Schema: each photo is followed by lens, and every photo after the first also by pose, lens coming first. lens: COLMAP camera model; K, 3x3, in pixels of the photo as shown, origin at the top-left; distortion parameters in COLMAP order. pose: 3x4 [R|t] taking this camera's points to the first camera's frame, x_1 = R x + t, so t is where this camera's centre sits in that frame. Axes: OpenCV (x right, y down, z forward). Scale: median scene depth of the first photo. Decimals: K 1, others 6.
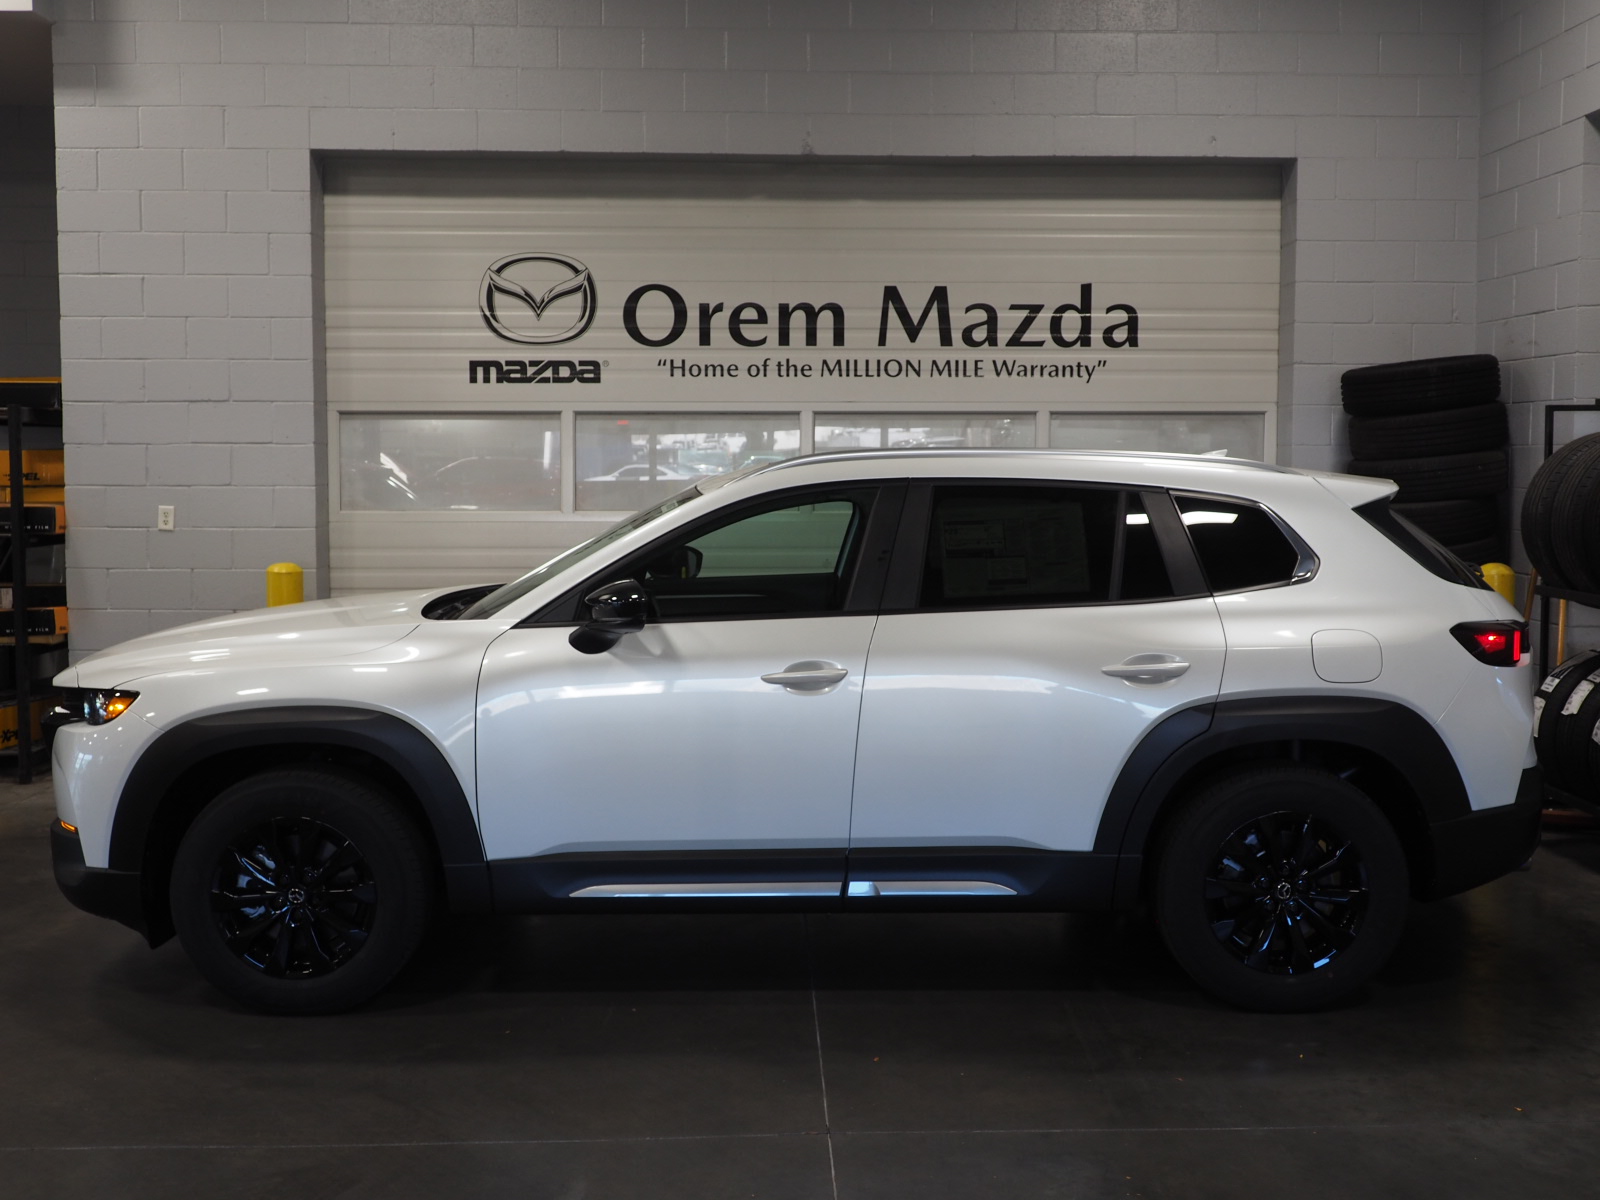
lens RADIAL K [[1806.7, 0, 801.3], [0, 1806.7, 599.6], [0, 0, 1]] dist [0.023340, 0.000000]
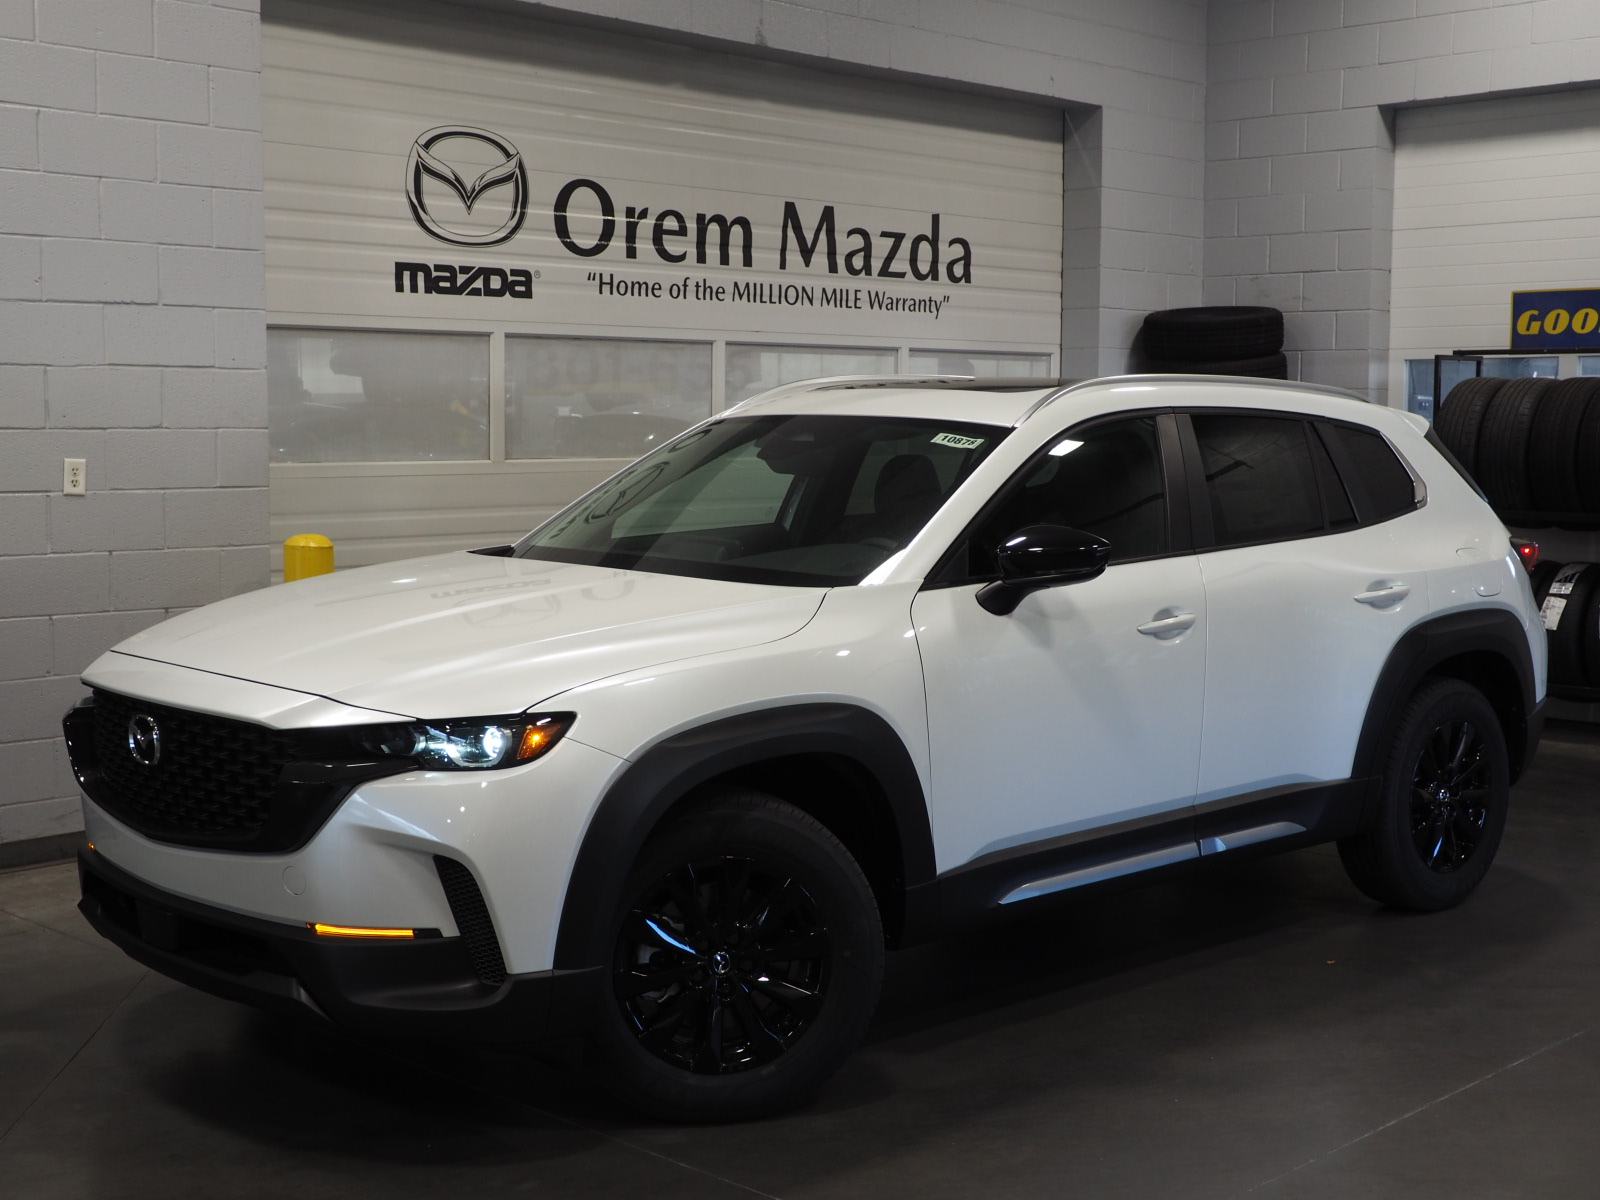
lens RADIAL K [[1958.6, 0, 799.2], [0, 1958.6, 600.3], [0, 0, 1]] dist [-0.015743, 0.000000]
pose [[0.763392, -0.059354, 0.643202, -0.584548], [0.052085, 0.998183, 0.030294, -0.007295], [-0.643832, 0.010375, 0.765097, 0.268230]]
